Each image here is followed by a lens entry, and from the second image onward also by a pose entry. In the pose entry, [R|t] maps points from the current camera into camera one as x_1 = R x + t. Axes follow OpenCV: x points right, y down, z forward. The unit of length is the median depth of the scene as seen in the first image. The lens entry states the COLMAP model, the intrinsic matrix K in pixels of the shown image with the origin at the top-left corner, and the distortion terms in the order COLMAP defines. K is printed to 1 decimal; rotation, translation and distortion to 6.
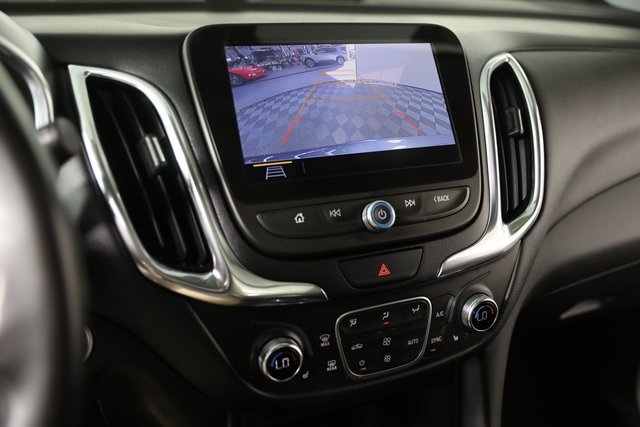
lens RADIAL K [[538.9, 0, 320.9], [0, 538.9, 212.3], [0, 0, 1]] dist [-0.050049, -0.014199]
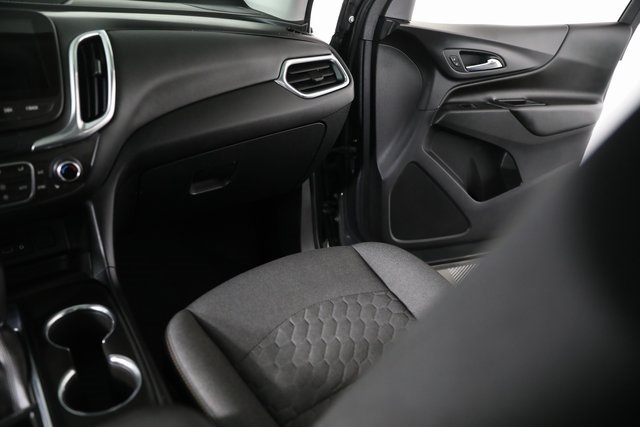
lens RADIAL K [[434.2, 0, 318.1], [0, 434.2, 214.1], [0, 0, 1]] dist [-0.103175, 0.064980]
pose [[0.954931, -0.115088, 0.273608, 0.764862], [0.098942, 0.992475, 0.072144, 0.343564], [-0.279852, -0.041822, 0.959132, -0.676139]]
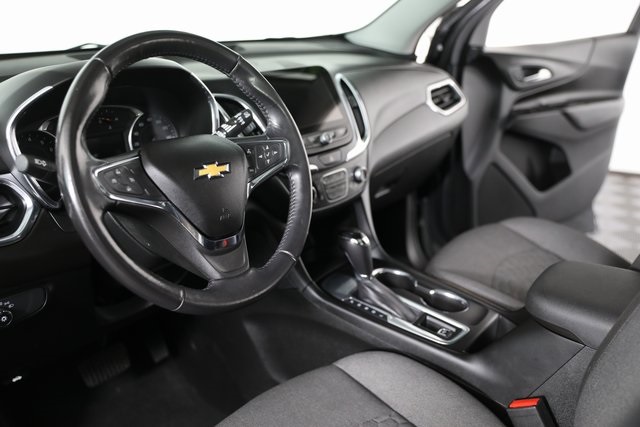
lens RADIAL K [[568.6, 0, 321.8], [0, 568.6, 208.0], [0, 0, 1]] dist [-0.011322, 0.015612]
pose [[0.869440, -0.185484, 0.457897, -1.266022], [0.208817, 0.977955, -0.000348, 0.337166], [-0.447738, 0.095919, 0.889005, -1.467988]]
